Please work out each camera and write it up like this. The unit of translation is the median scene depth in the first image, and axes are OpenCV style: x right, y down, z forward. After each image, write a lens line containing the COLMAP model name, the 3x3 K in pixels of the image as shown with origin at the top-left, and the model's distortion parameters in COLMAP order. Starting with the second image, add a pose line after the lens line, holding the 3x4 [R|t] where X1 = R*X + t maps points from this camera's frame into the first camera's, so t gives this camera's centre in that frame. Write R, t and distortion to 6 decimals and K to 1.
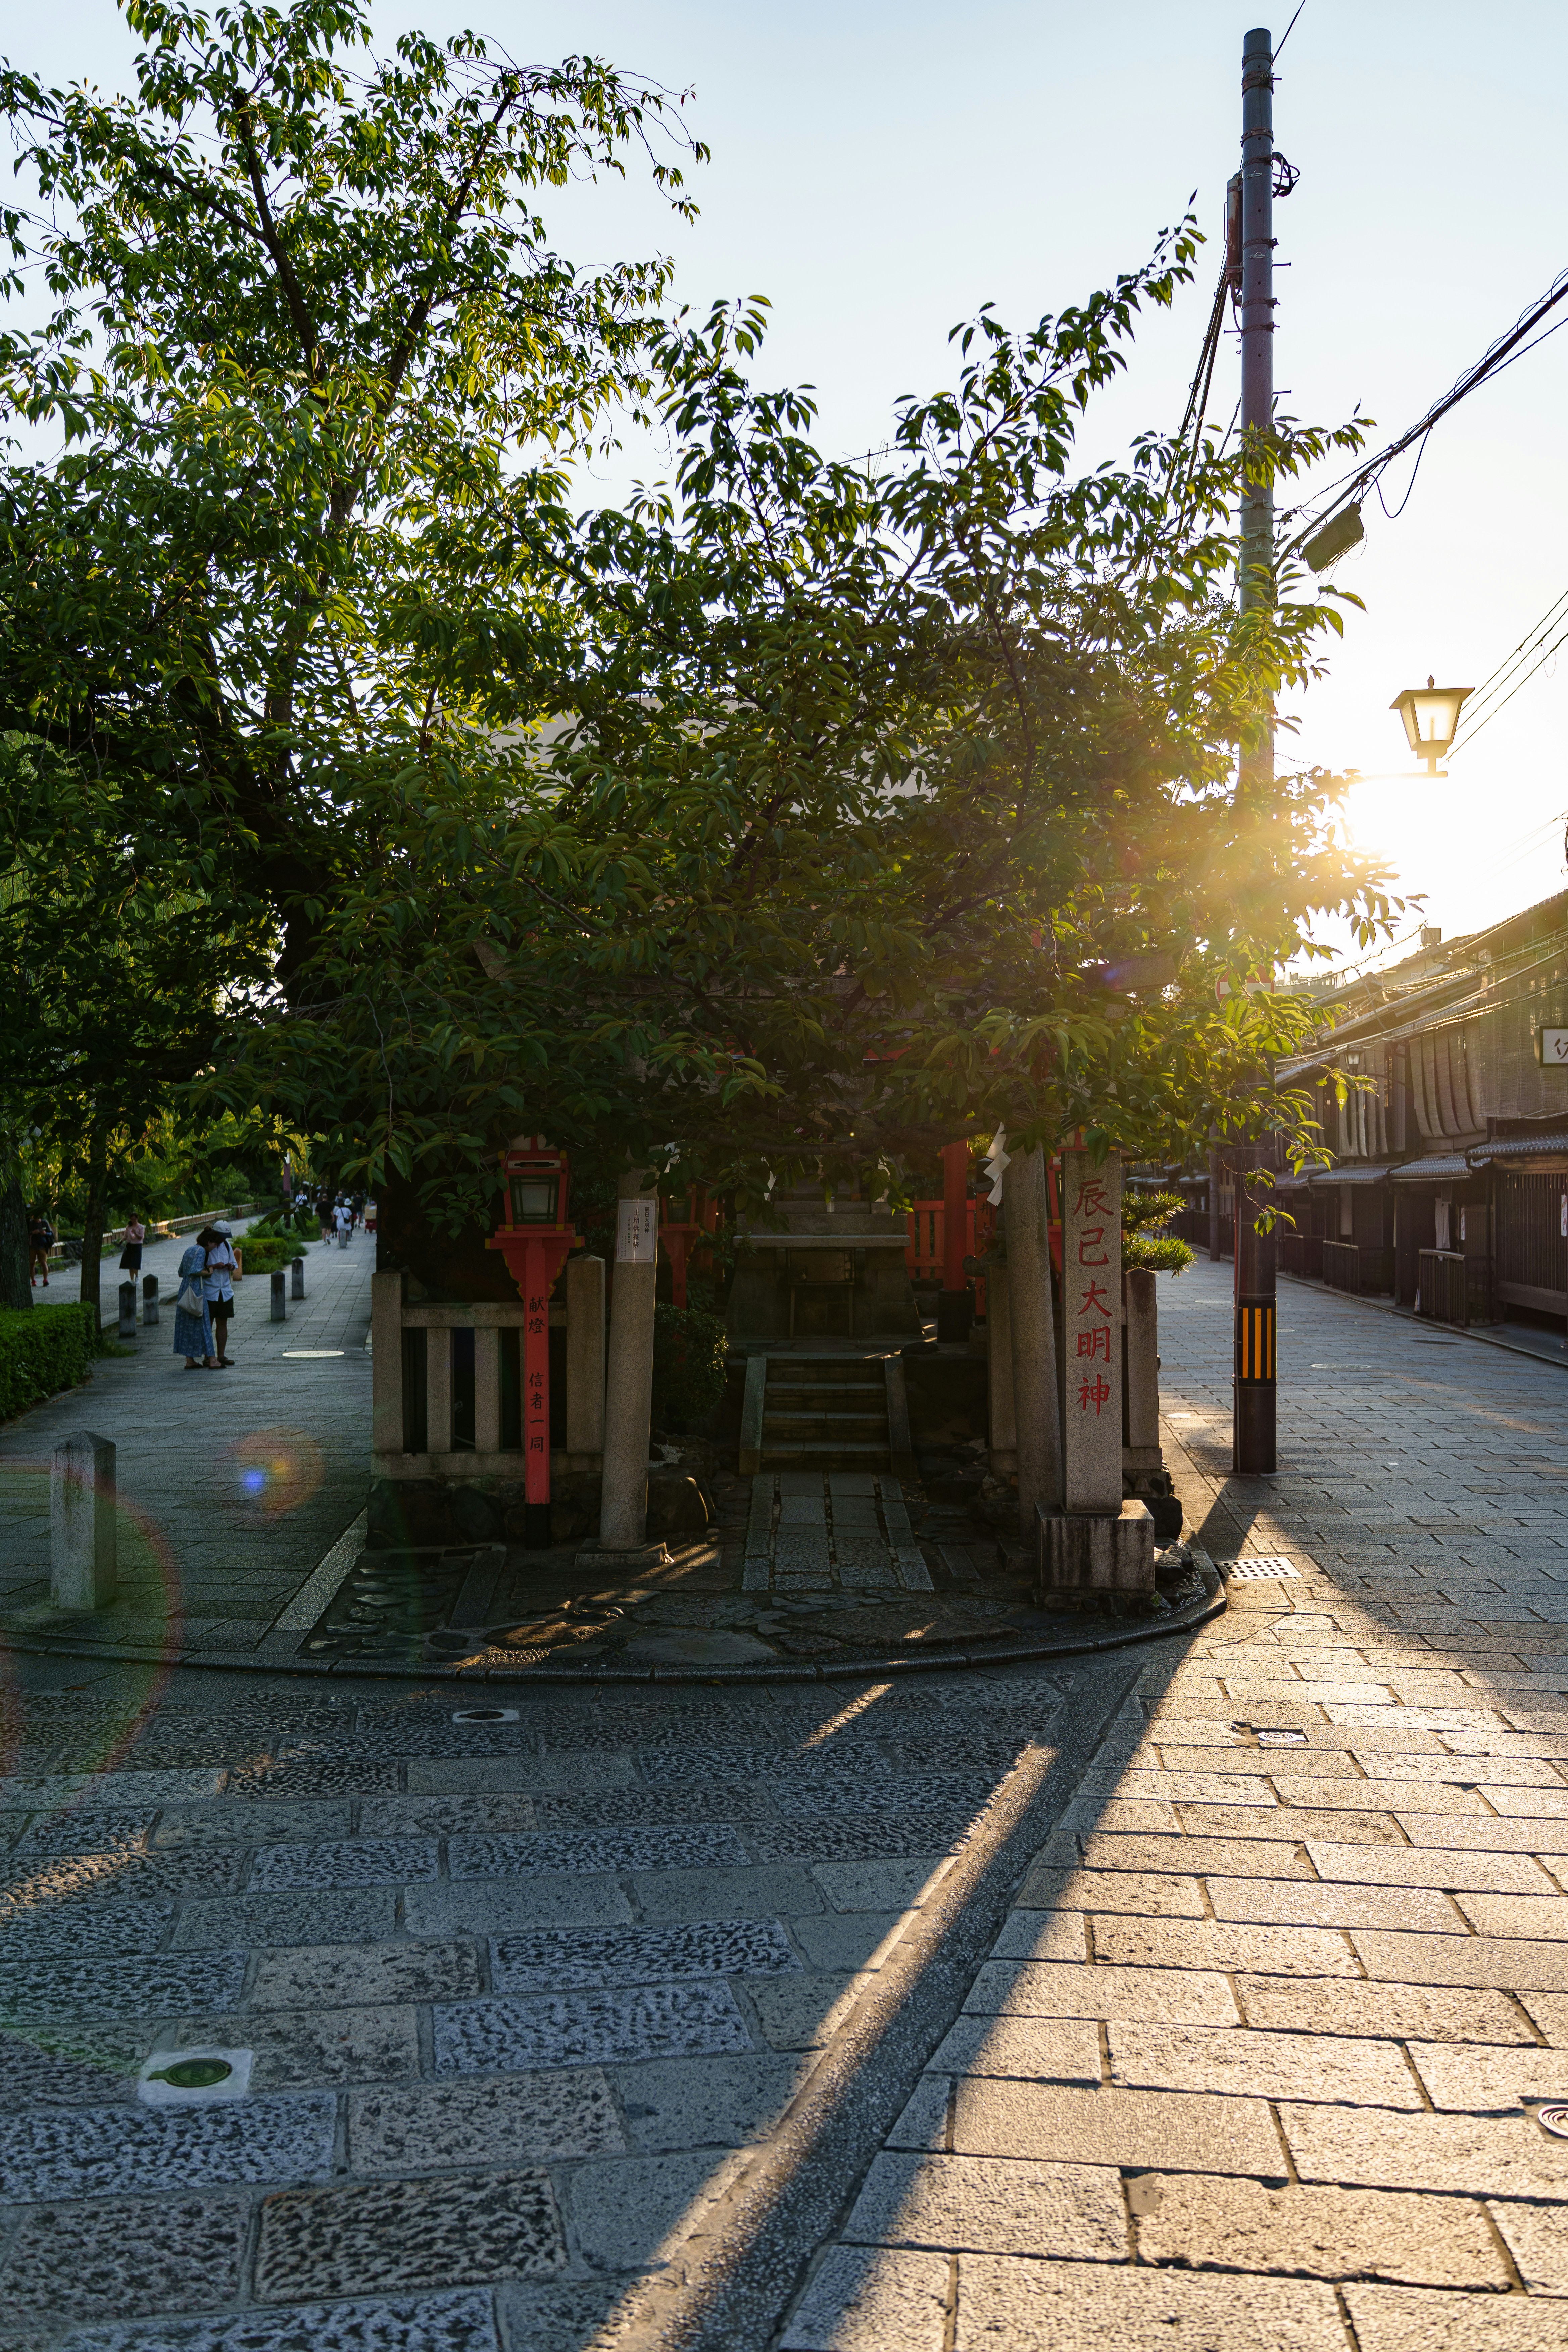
lens RADIAL K [[1773.1, 0, 784.0], [0, 1773.1, 1176.0], [0, 0, 1]] dist [0.001794, 0.000399]
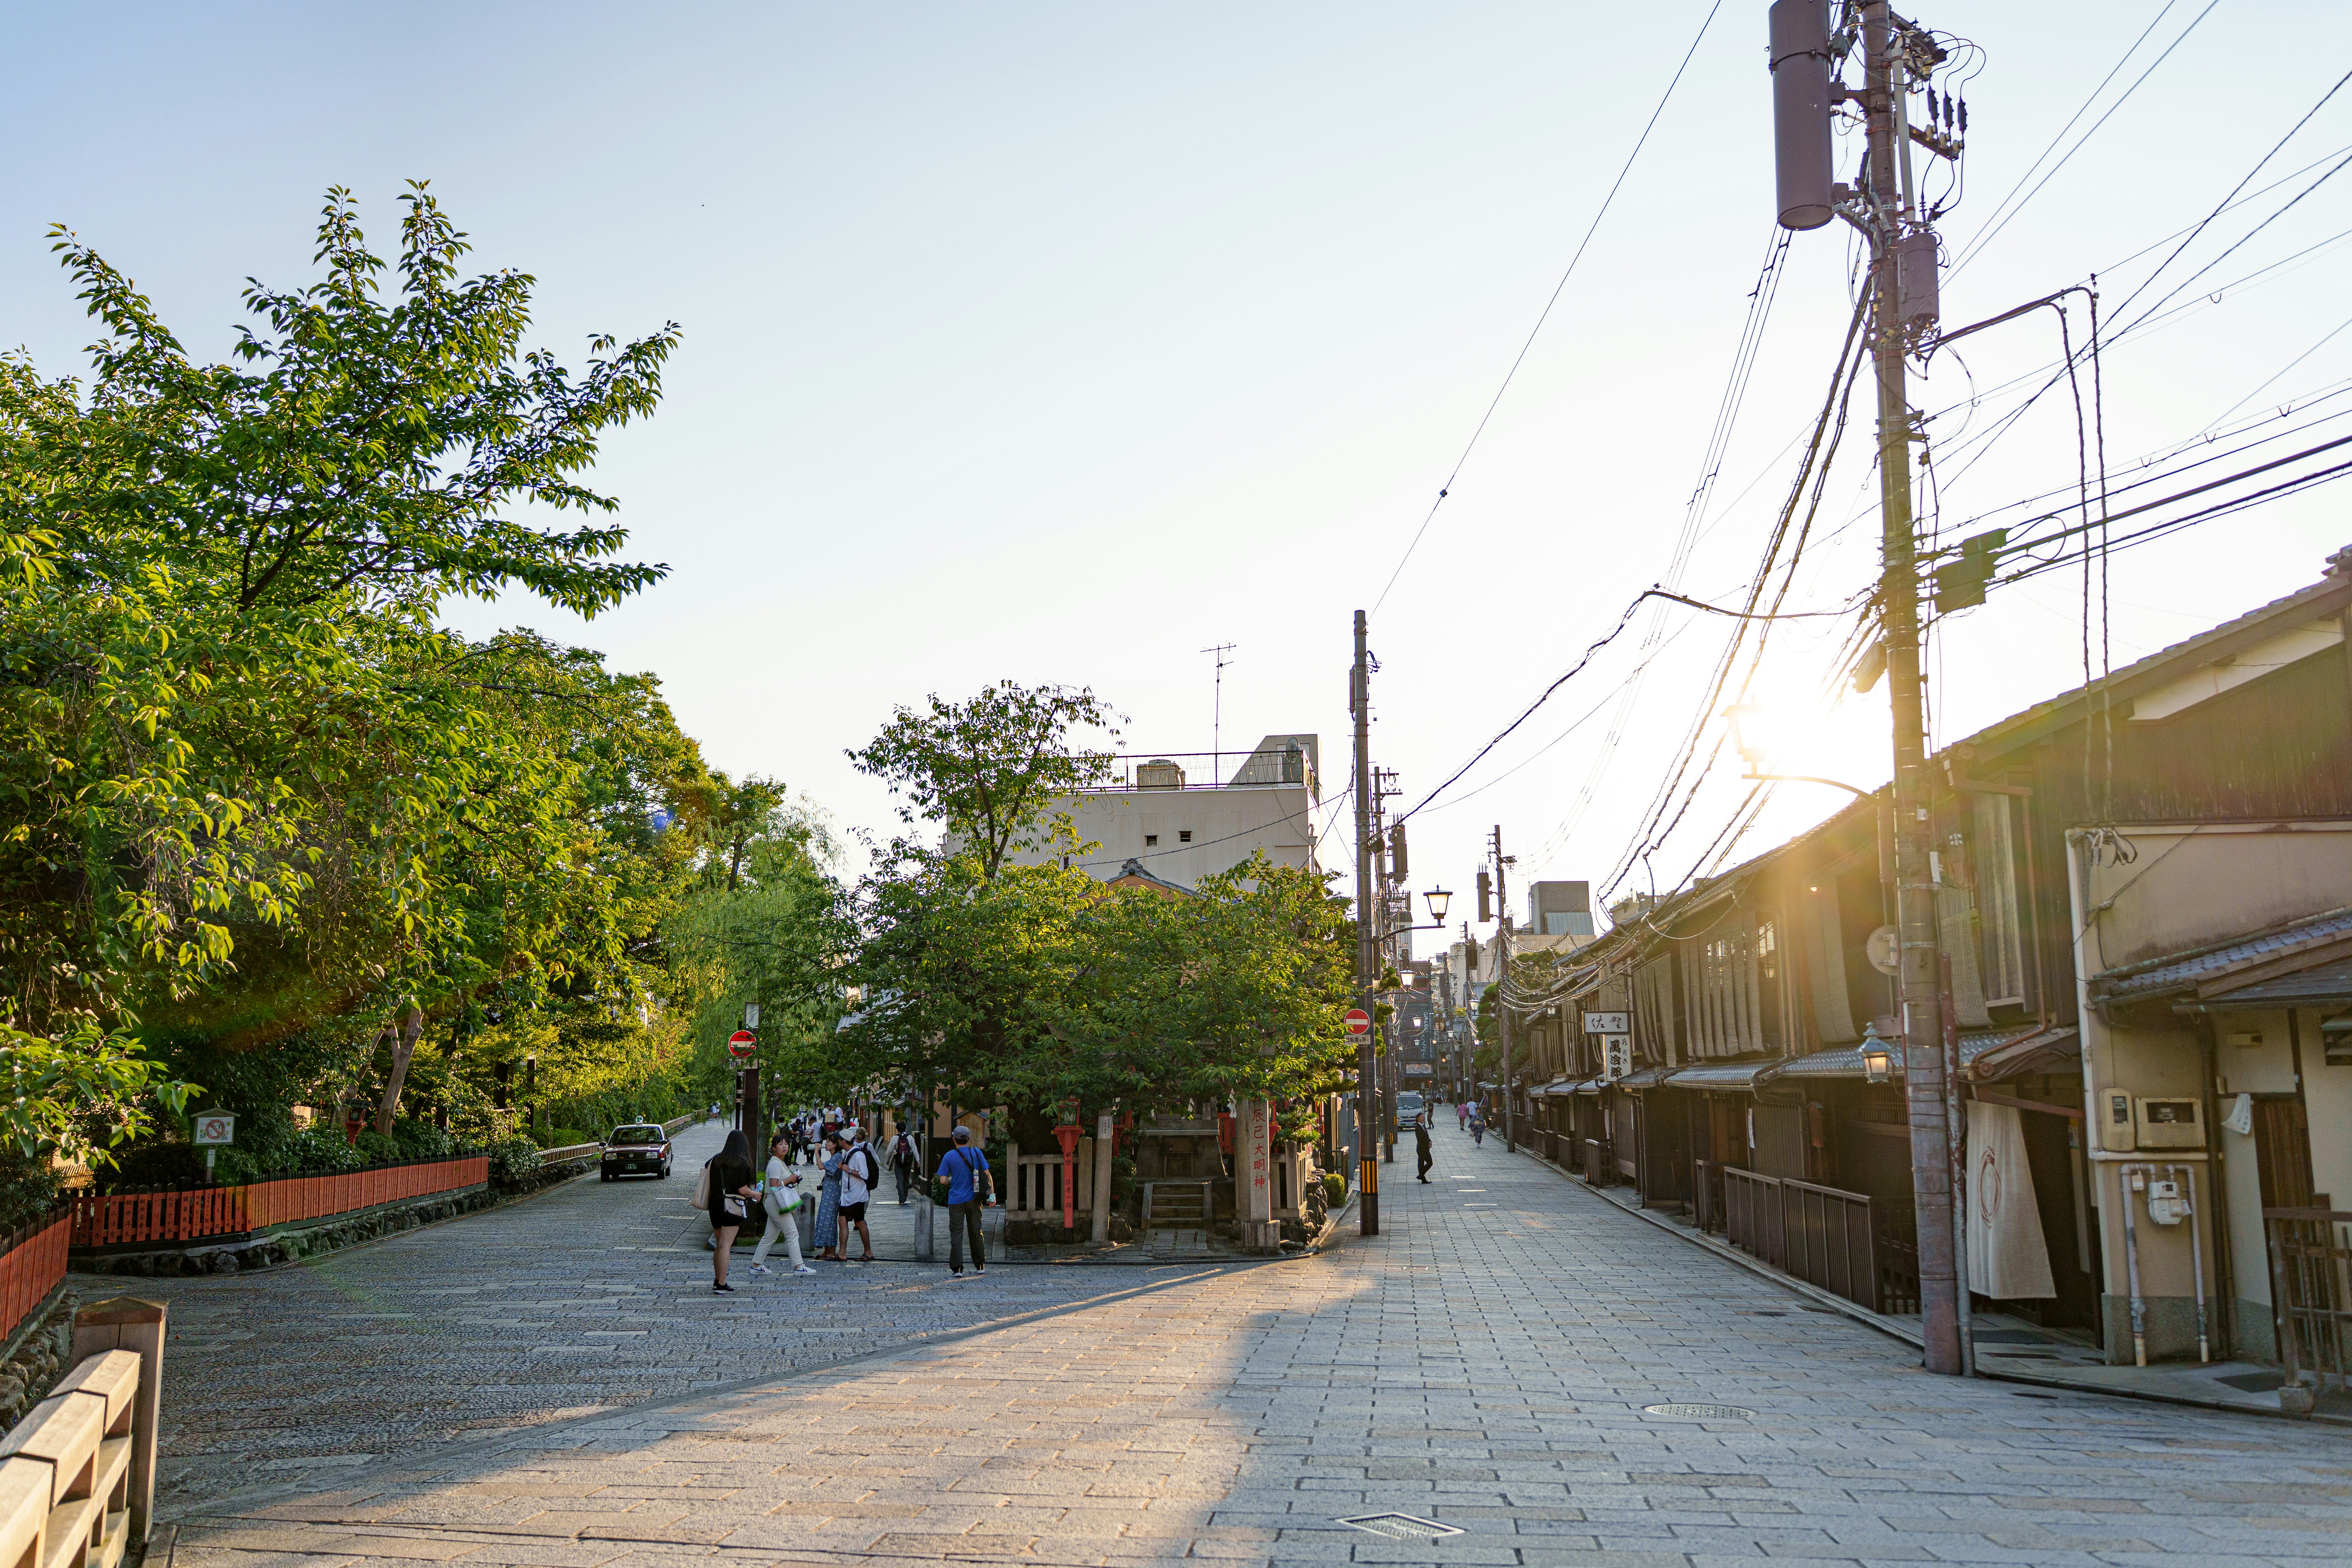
lens RADIAL K [[1773.1, 0, 1176.0], [0, 1773.1, 784.0], [0, 0, 1]] dist [0.001794, 0.000399]
pose [[0.999988, -0.003744, -0.003190, 0.036385], [0.003187, 0.987181, -0.159574, -0.051853], [0.003747, 0.159562, 0.987181, -1.666658]]
